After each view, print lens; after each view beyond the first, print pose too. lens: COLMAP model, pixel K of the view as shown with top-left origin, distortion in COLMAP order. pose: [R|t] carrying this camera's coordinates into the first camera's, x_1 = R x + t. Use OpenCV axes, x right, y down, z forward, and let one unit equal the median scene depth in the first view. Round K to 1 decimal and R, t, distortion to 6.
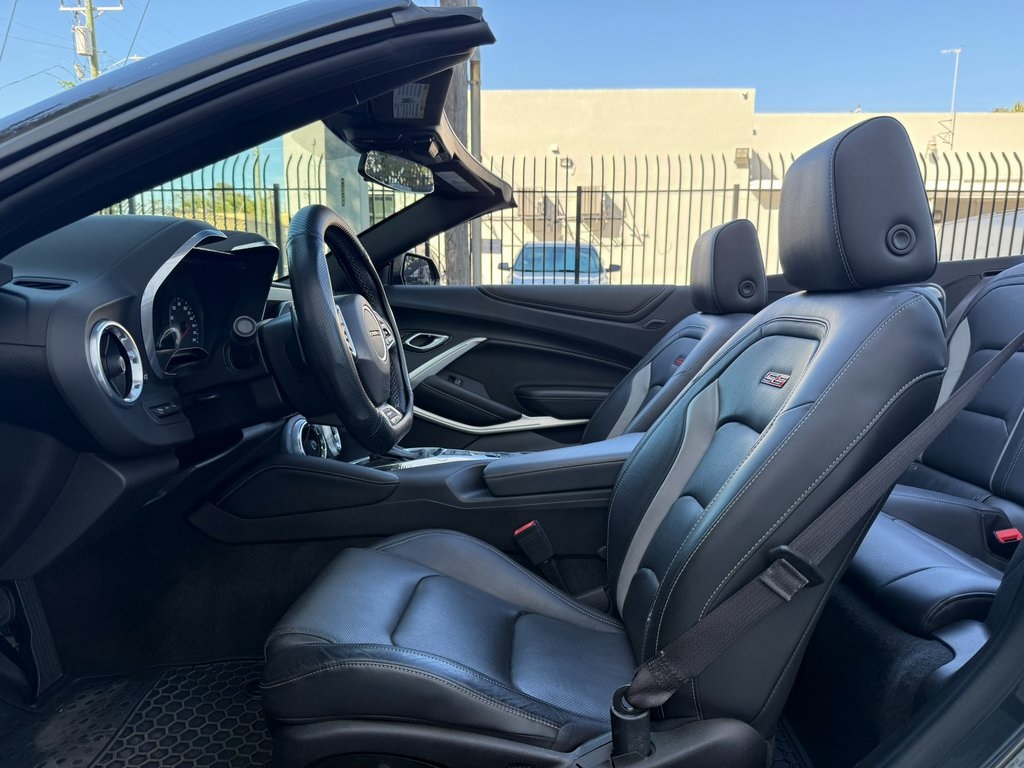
lens RADIAL K [[713.6, 0, 518.4], [0, 713.6, 390.8], [0, 0, 1]] dist [0.031671, -0.044555]
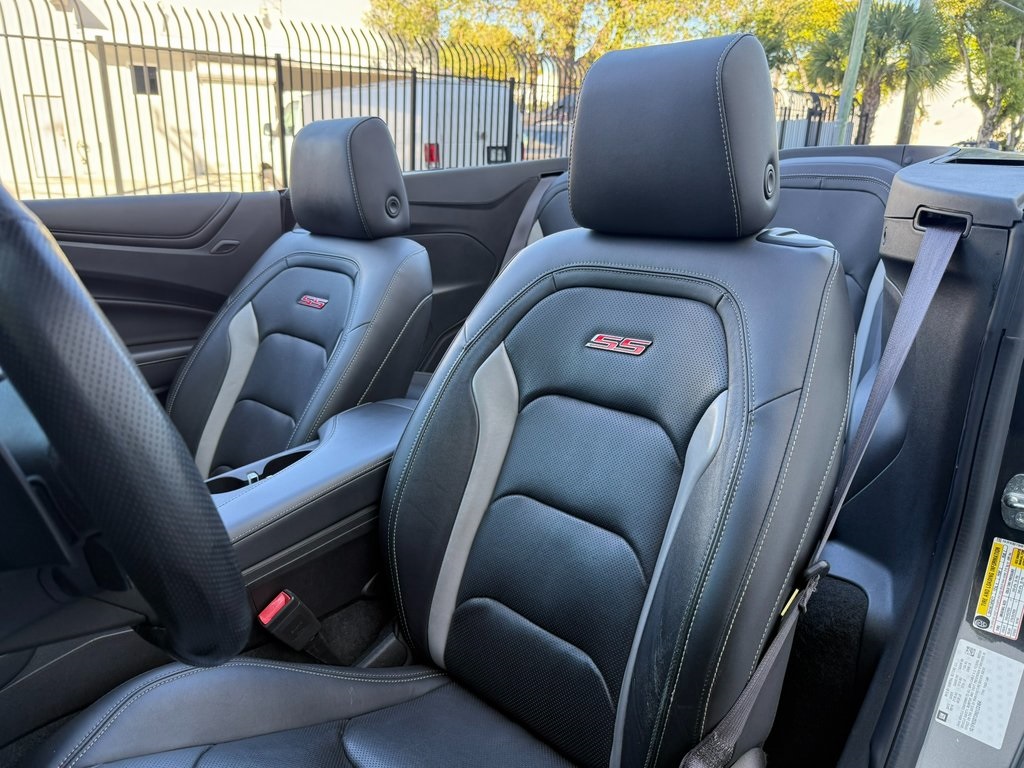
lens RADIAL K [[713.6, 0, 518.4], [0, 713.6, 390.8], [0, 0, 1]] dist [0.031671, -0.044555]
pose [[0.697298, -0.227926, 0.679577, -0.235172], [0.108166, 0.970699, 0.214579, -0.120804], [-0.708573, -0.076118, 0.701520, 0.373495]]
